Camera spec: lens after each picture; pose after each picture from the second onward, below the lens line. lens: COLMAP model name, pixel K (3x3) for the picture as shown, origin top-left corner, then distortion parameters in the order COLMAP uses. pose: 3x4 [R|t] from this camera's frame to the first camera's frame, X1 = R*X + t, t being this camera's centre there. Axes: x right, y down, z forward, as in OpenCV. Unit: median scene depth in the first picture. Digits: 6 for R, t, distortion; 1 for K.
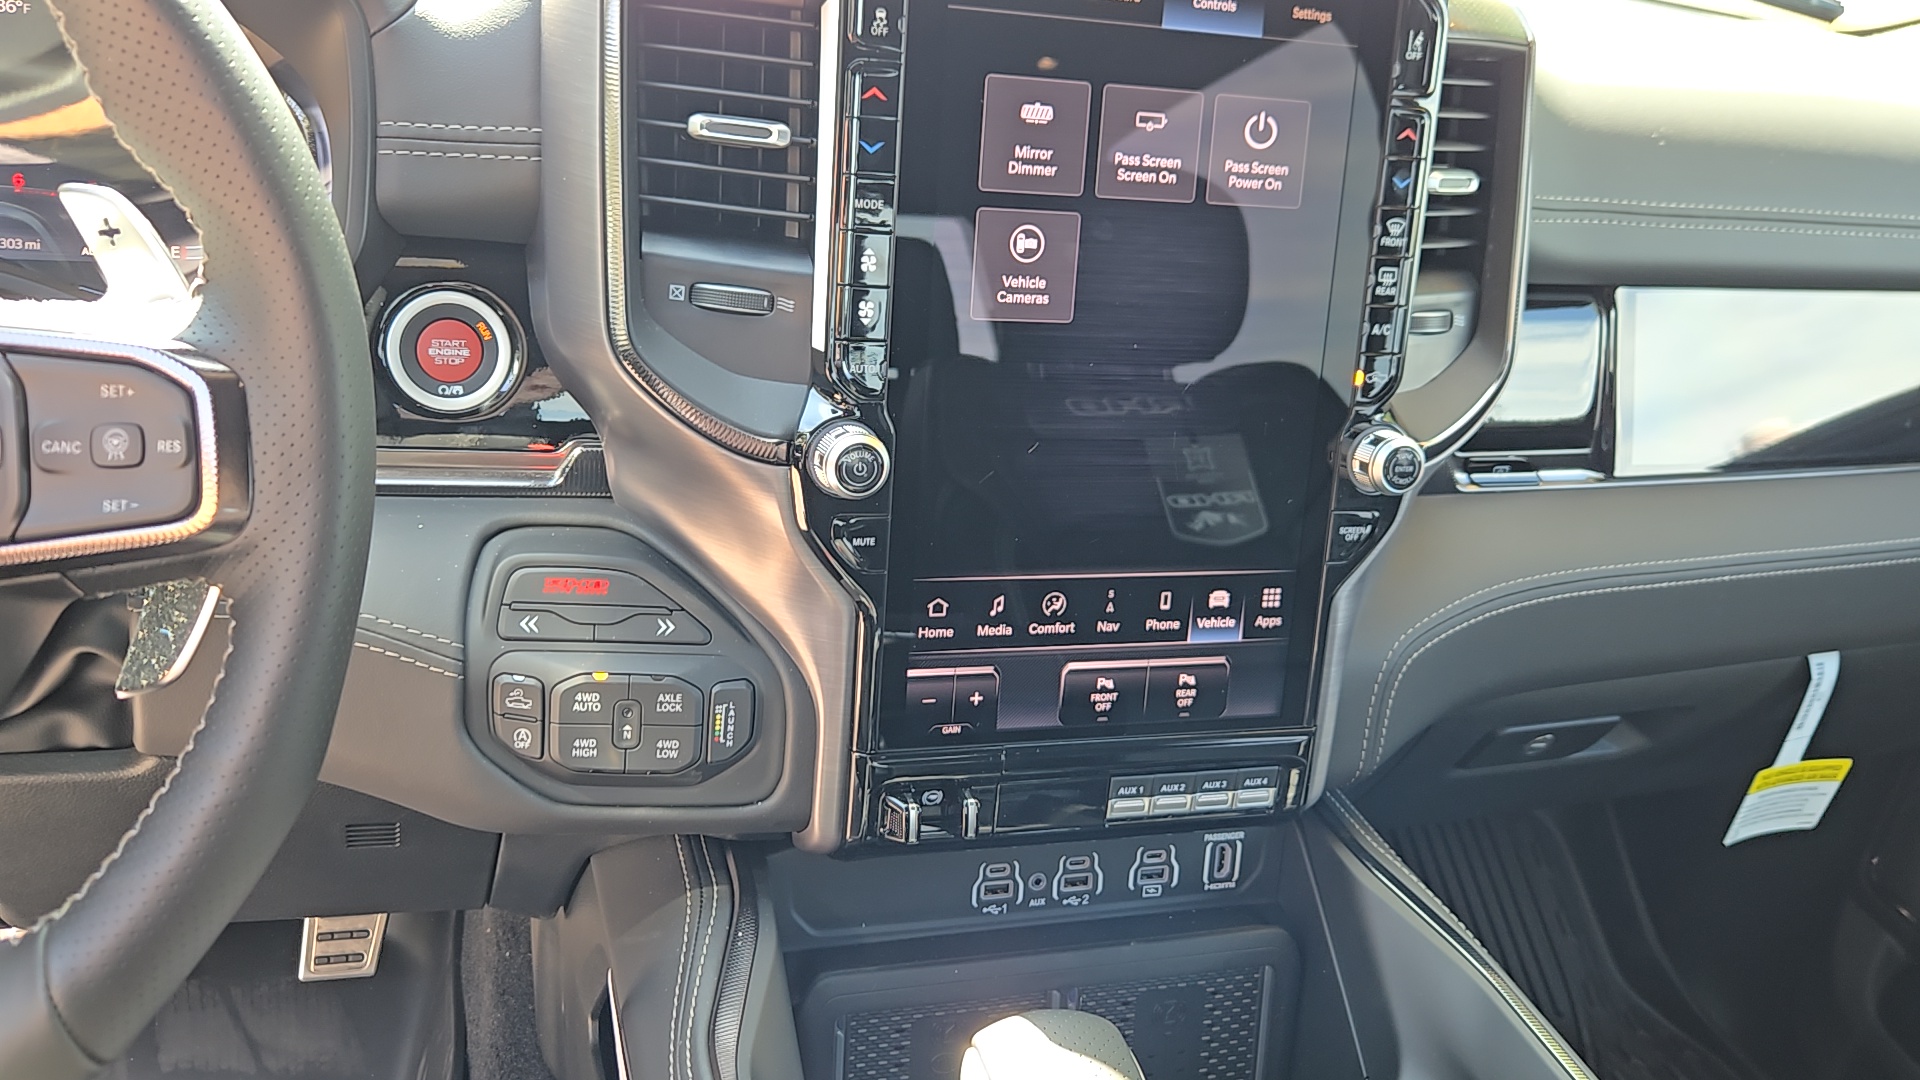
lens RADIAL K [[1615.4, 0, 948.8], [0, 1615.4, 534.7], [0, 0, 1]] dist [0.005581, -0.001487]
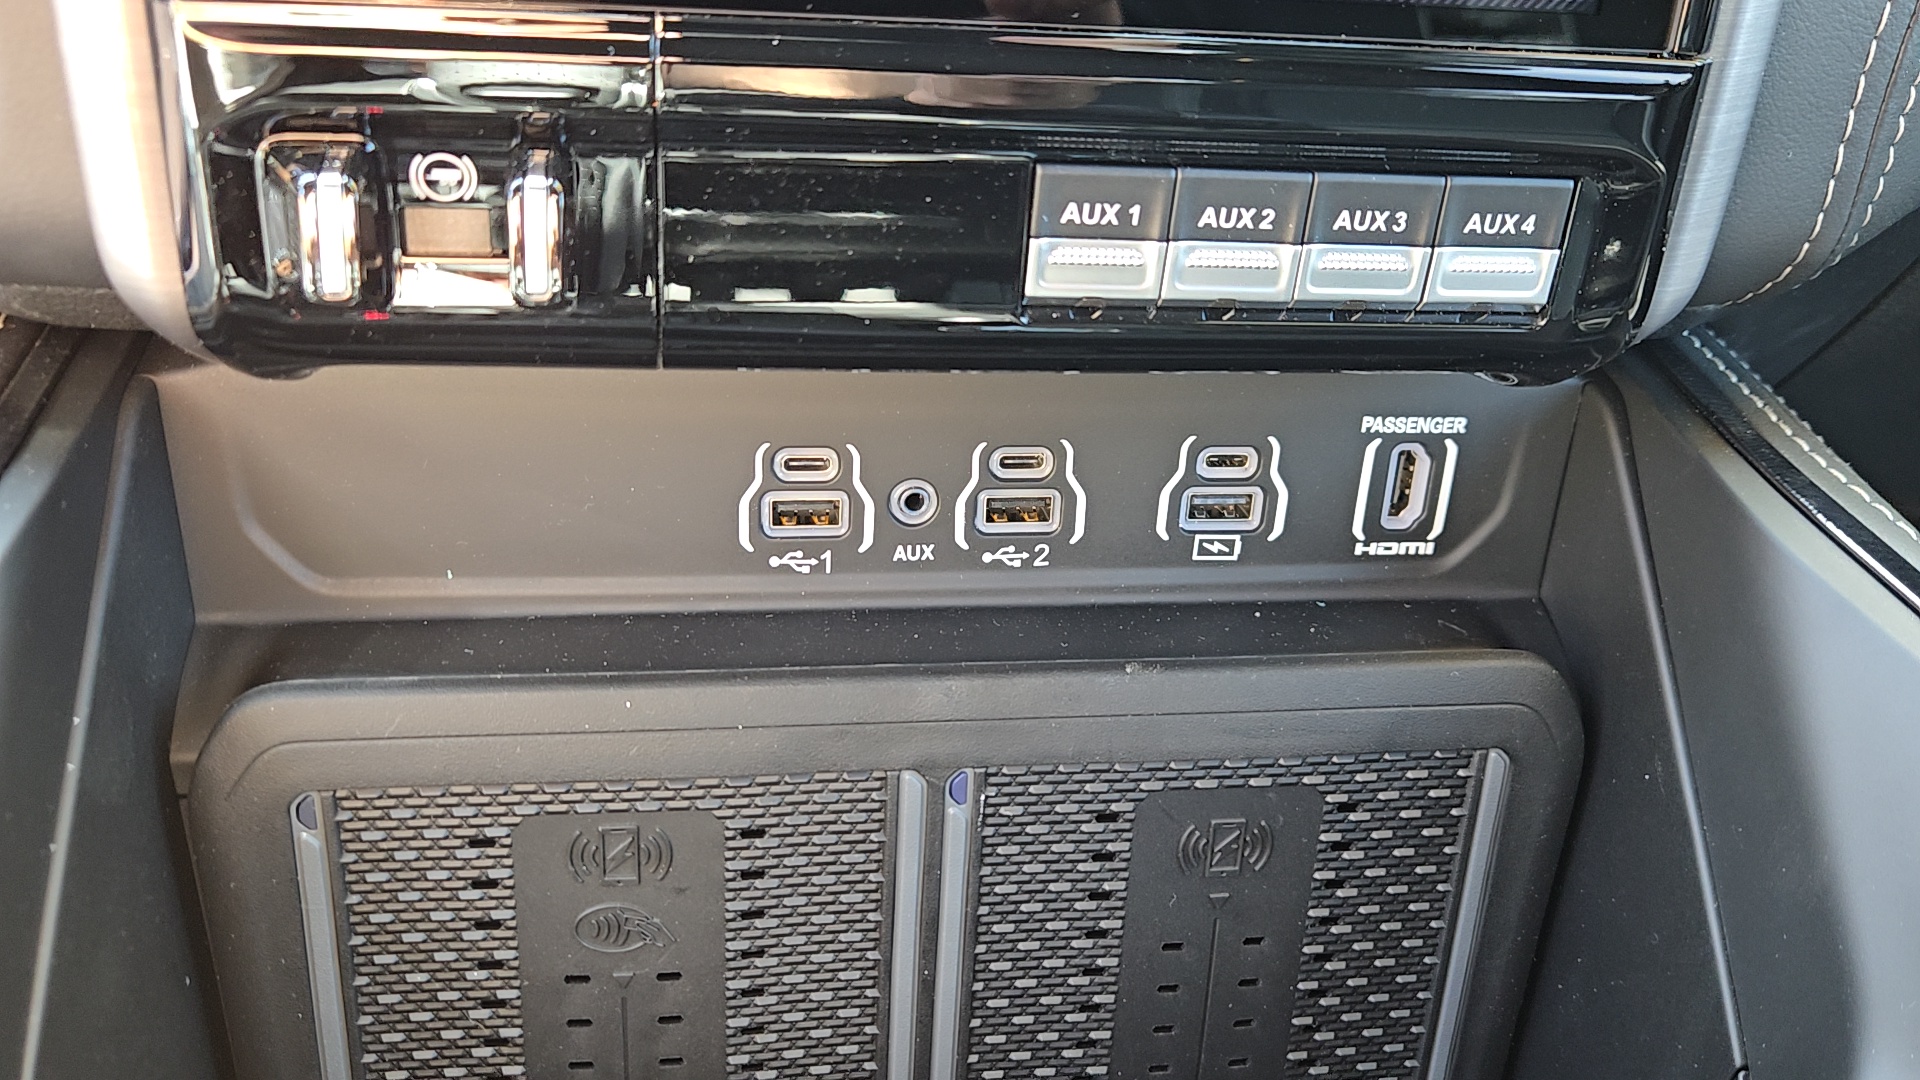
lens RADIAL K [[1615.4, 0, 972.1], [0, 1615.4, 532.5], [0, 0, 1]] dist [0.005581, -0.001487]
pose [[0.986562, 0.058387, -0.152596, 0.141963], [-0.032452, 0.985385, 0.167223, 0.169253], [0.160130, -0.160024, 0.974038, 0.668889]]
